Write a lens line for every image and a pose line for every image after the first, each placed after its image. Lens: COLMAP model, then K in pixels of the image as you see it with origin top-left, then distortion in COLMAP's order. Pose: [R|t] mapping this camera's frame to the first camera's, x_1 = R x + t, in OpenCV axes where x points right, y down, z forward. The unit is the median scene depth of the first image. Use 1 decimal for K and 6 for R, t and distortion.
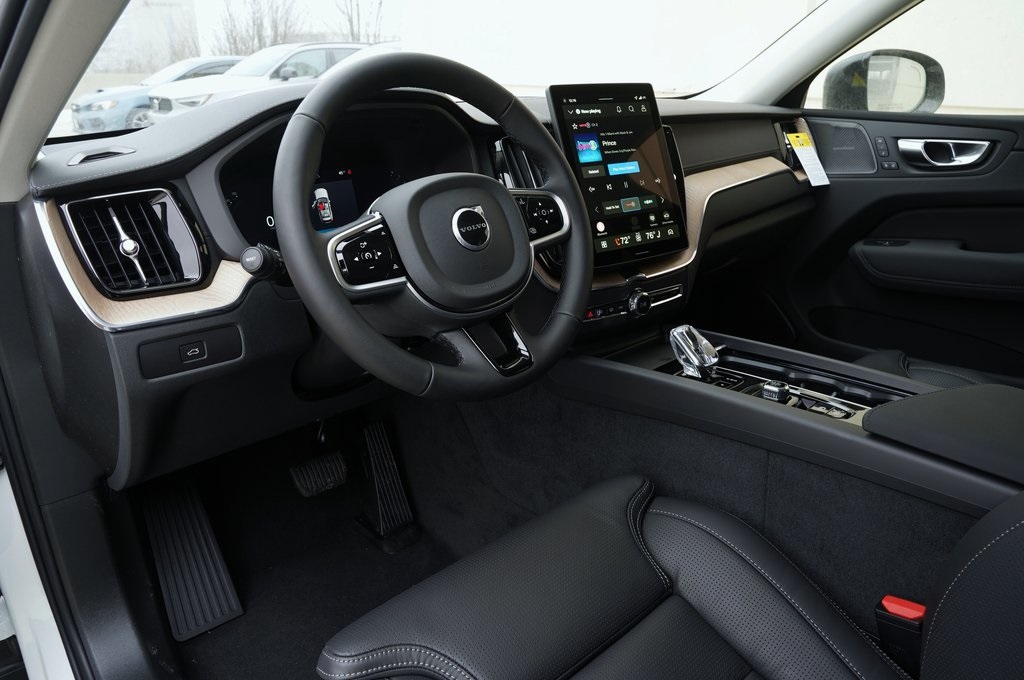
lens RADIAL K [[703.0, 0, 512.0], [0, 703.0, 340.0], [0, 0, 1]] dist [-0.130706, 0.088012]
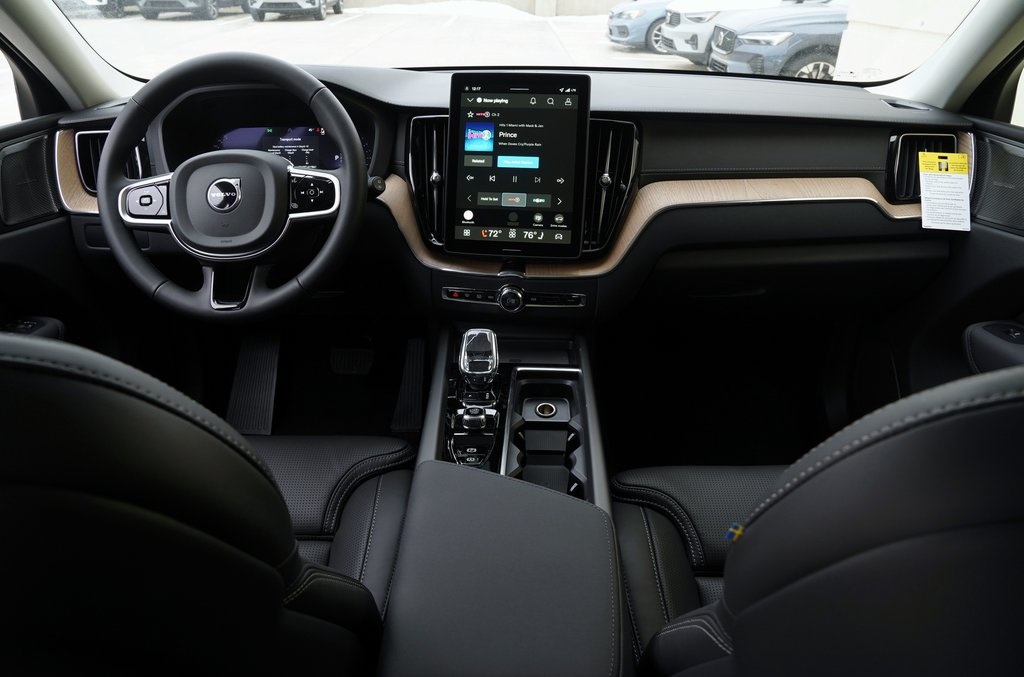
lens RADIAL K [[703.0, 0, 512.0], [0, 703.0, 338.5], [0, 0, 1]] dist [-0.130706, 0.088012]
pose [[0.740680, 0.319105, -0.591241, 0.827305], [-0.253668, 0.947697, 0.193708, -0.201888], [0.622130, 0.006503, 0.782887, 0.227446]]
